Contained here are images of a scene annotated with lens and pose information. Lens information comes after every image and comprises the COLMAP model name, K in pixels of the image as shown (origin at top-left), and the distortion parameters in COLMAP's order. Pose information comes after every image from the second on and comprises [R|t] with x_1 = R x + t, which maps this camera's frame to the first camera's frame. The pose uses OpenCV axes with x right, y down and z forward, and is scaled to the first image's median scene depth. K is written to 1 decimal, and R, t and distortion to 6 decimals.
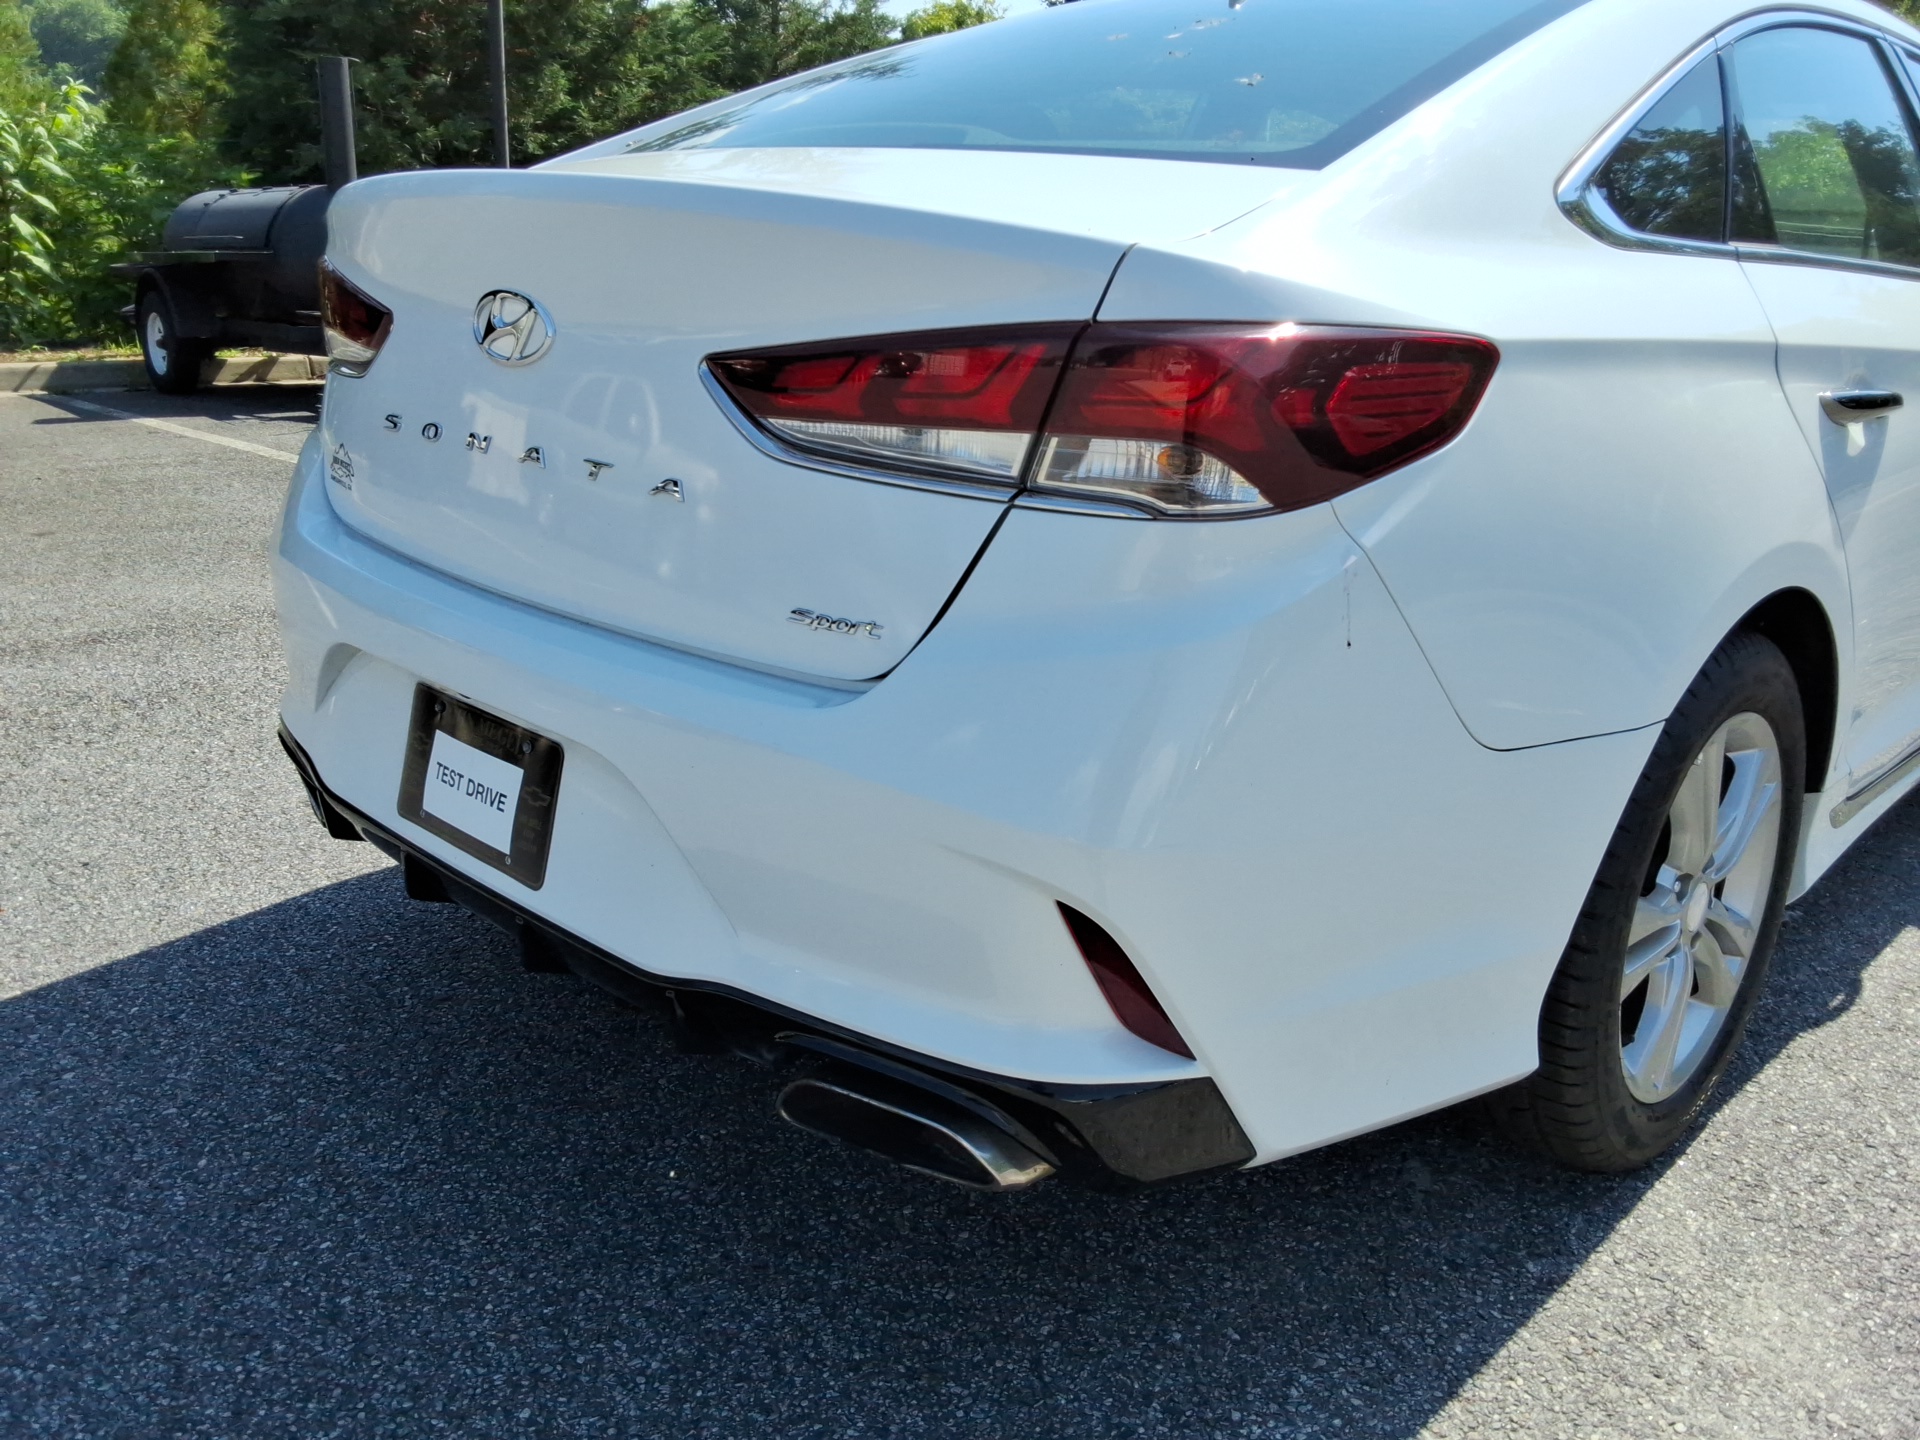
lens RADIAL K [[1543.1, 0, 967.8], [0, 1543.1, 695.2], [0, 0, 1]] dist [0.114456, -0.188140]
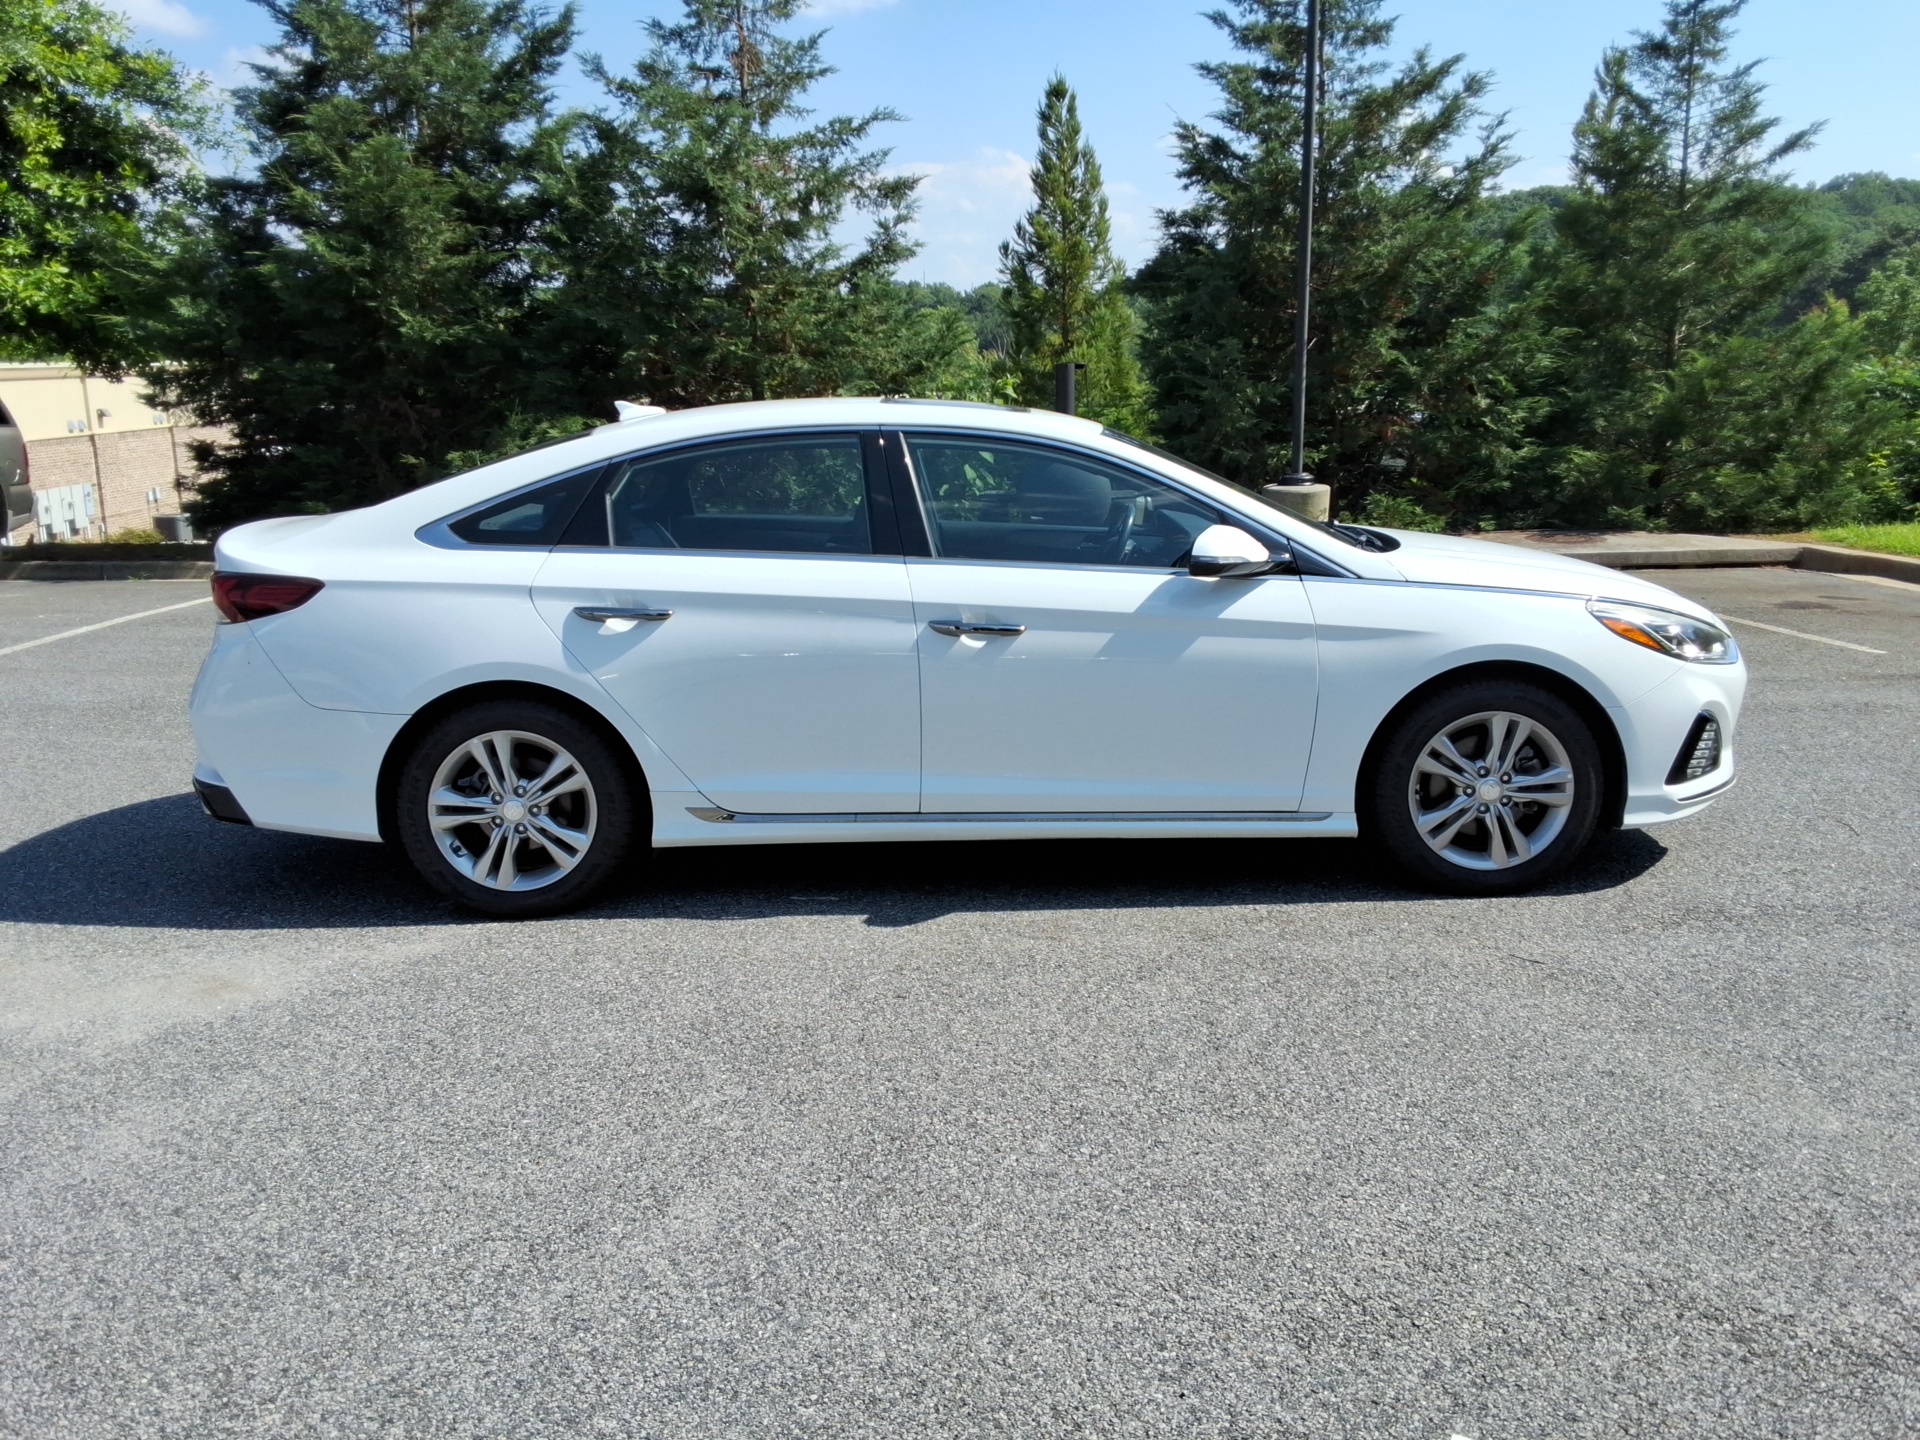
lens RADIAL K [[1561.8, 0, 986.1], [0, 1561.8, 675.3], [0, 0, 1]] dist [0.124702, -0.193344]
pose [[0.723029, 0.076941, -0.686520, 2.744182], [-0.167125, 0.983740, -0.065760, -0.034318], [0.670298, 0.162281, 0.724131, -0.328781]]
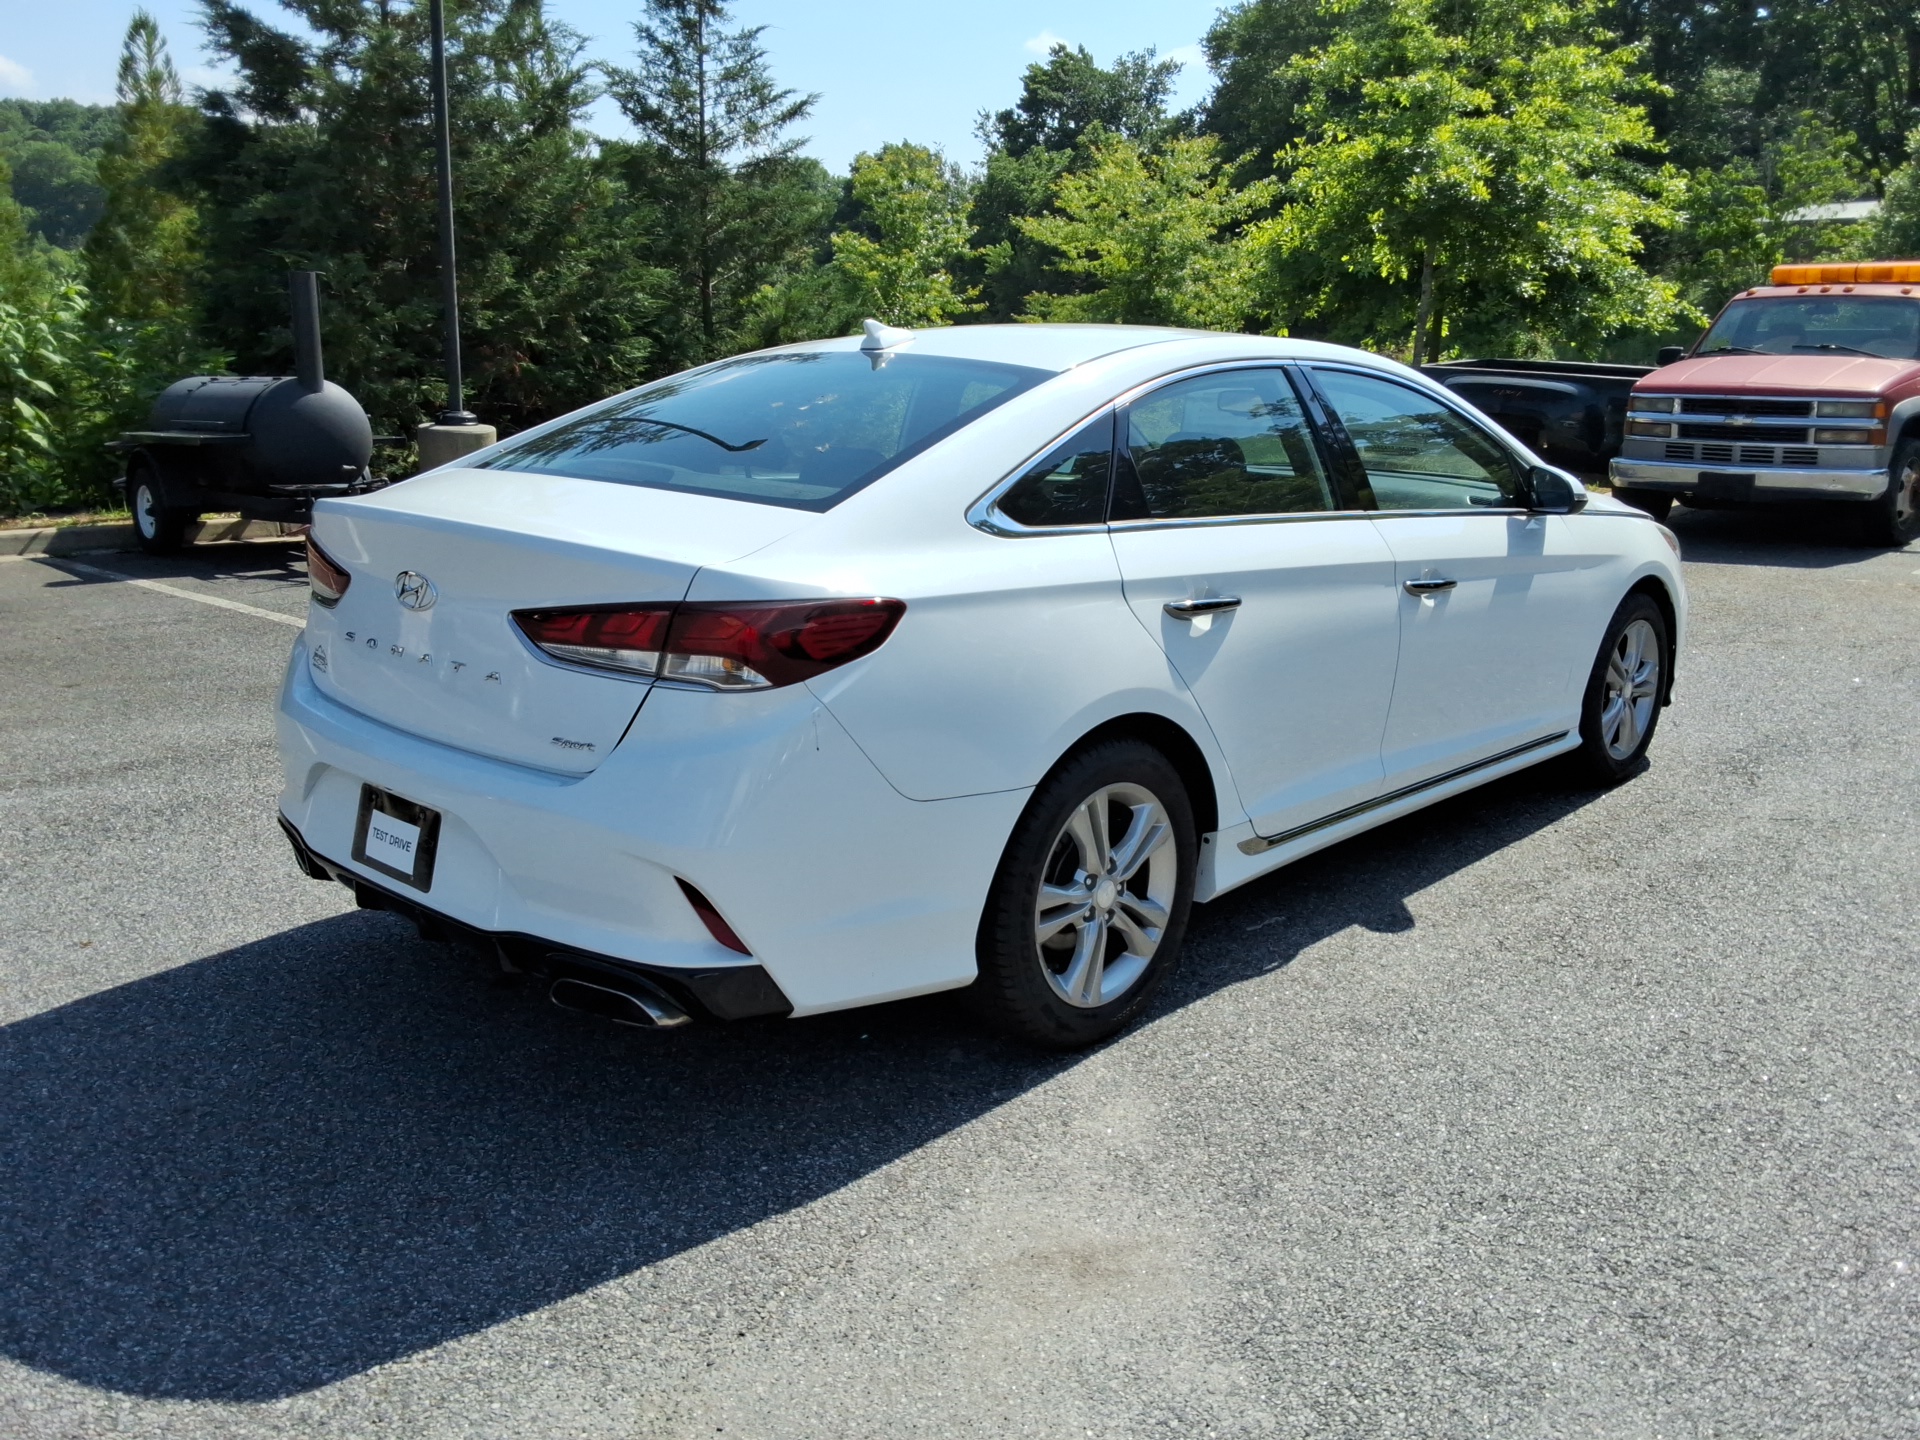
lens RADIAL K [[1533.3, 0, 971.7], [0, 1533.3, 701.5], [0, 0, 1]] dist [0.129349, -0.219810]
pose [[0.999416, -0.021835, 0.026268, 0.281940], [0.023576, 0.997412, -0.067918, 0.034172], [-0.024717, 0.068498, 0.997345, -0.753724]]
